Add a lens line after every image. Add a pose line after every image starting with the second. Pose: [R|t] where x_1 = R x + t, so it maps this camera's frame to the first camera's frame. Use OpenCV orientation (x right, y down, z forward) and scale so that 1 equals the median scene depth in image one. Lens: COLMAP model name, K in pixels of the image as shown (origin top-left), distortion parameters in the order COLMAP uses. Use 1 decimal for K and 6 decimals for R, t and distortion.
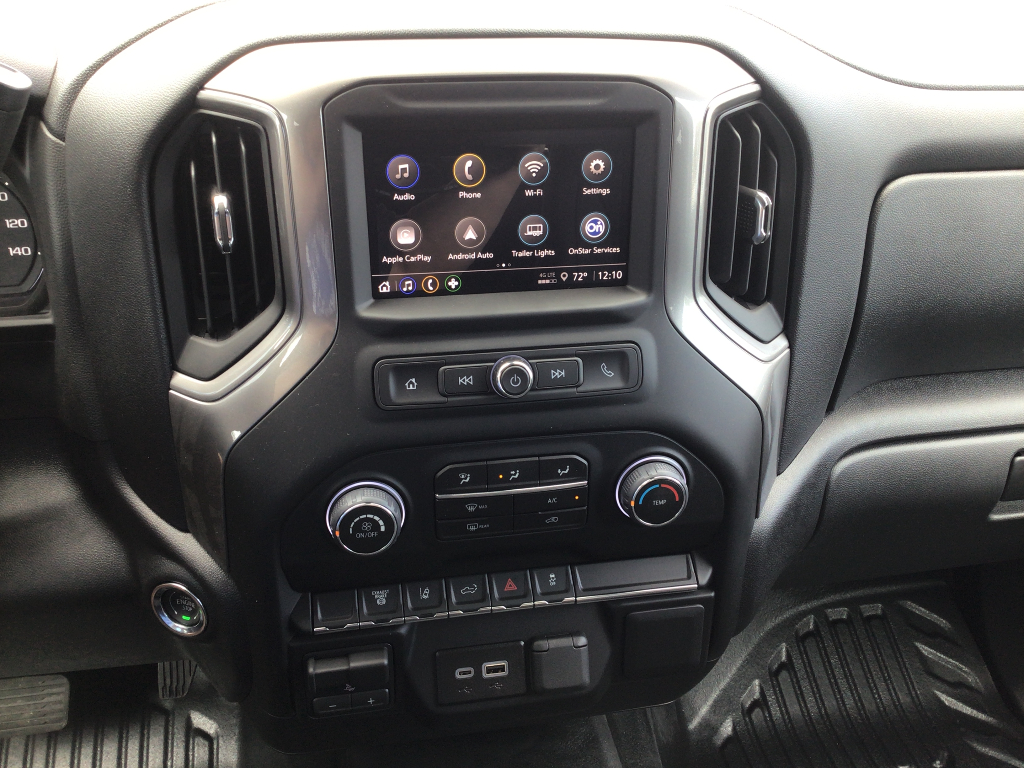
lens RADIAL K [[919.6, 0, 512.4], [0, 919.6, 382.5], [0, 0, 1]] dist [0.071902, -0.096169]
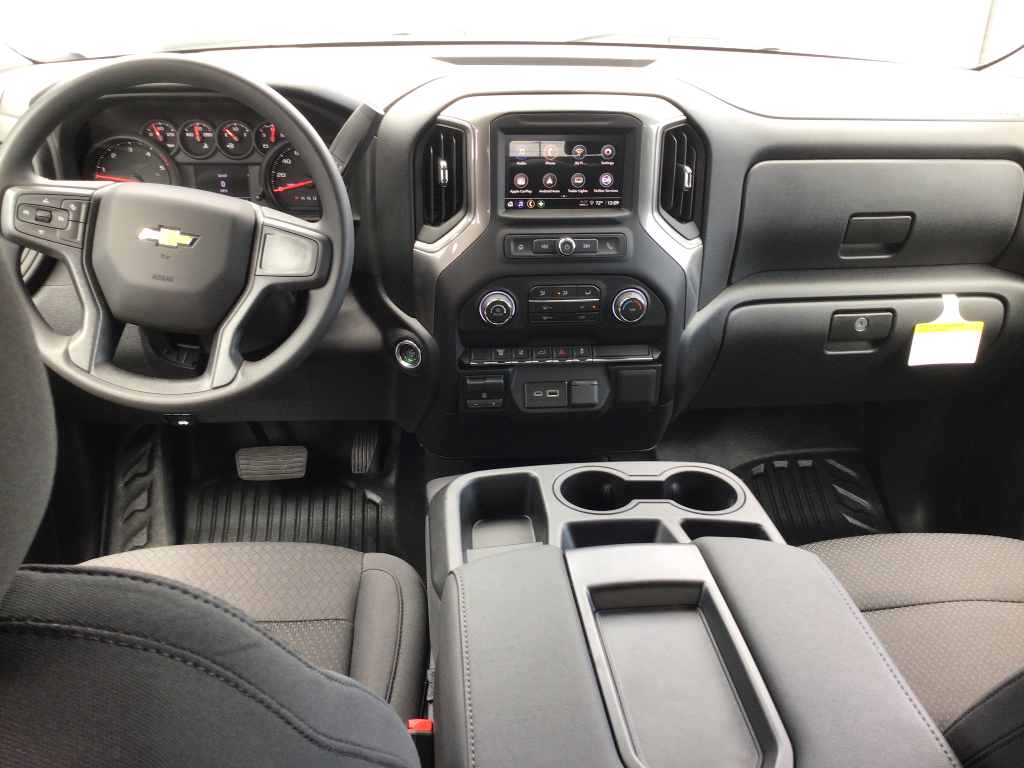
lens RADIAL K [[919.6, 0, 507.4], [0, 919.6, 388.4], [0, 0, 1]] dist [0.071902, -0.096169]
pose [[0.996146, 0.039912, -0.078097, 0.043801], [-0.040608, 0.999148, -0.007353, 0.337127], [0.077737, 0.010496, 0.996919, -1.149114]]
